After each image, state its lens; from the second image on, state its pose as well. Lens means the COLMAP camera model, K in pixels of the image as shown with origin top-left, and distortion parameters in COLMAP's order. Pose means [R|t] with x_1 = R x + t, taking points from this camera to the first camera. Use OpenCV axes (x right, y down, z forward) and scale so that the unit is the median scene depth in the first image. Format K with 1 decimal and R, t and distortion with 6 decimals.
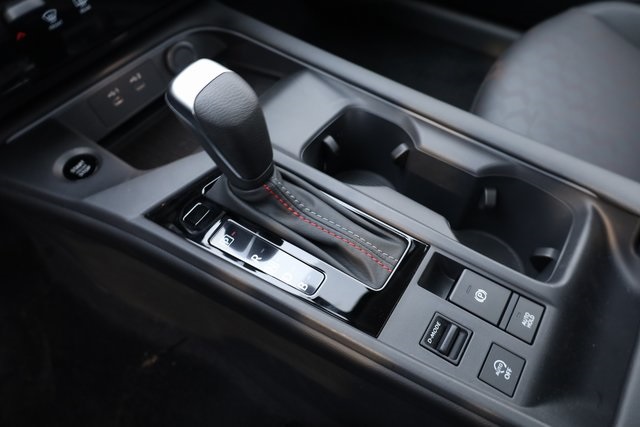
lens RADIAL K [[436.1, 0, 320.0], [0, 436.1, 213.5], [0, 0, 1]] dist [0.006079, 0.004315]
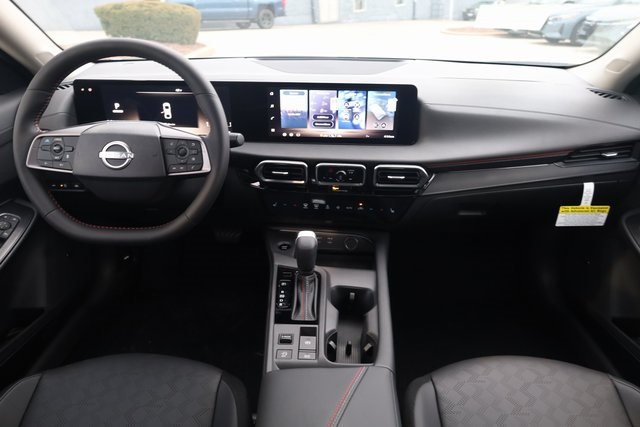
lens RADIAL K [[430.9, 0, 322.0], [0, 430.9, 218.0], [0, 0, 1]] dist [-0.004534, -0.001851]
pose [[0.537582, 0.416474, -0.733182, 1.778650], [-0.711865, 0.690200, -0.129894, -0.048292], [0.451944, 0.591755, 0.667512, -1.005131]]
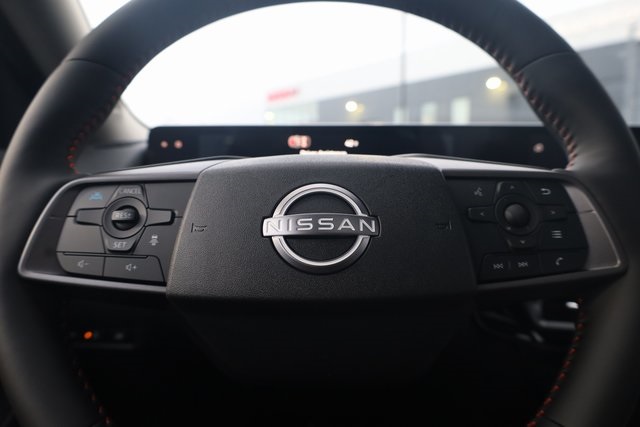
lens RADIAL K [[430.9, 0, 322.0], [0, 430.9, 218.0], [0, 0, 1]] dist [-0.004534, -0.001851]
pose [[0.520740, 0.139346, -0.842267, -0.050320], [-0.698075, 0.637439, -0.326132, 0.414631], [0.491448, 0.757795, 0.429214, -0.471532]]
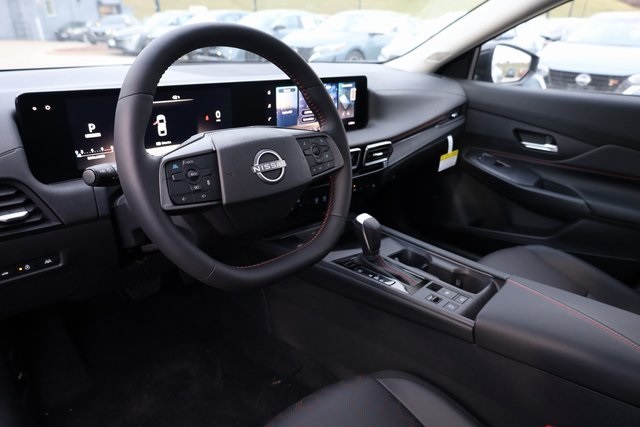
lens RADIAL K [[436.1, 0, 320.0], [0, 436.1, 213.5], [0, 0, 1]] dist [0.006079, 0.004315]
pose [[0.982056, 0.133152, -0.133552, -0.140122], [-0.184642, 0.822988, -0.537213, 1.331995], [0.038380, 0.552233, 0.832806, -1.602212]]
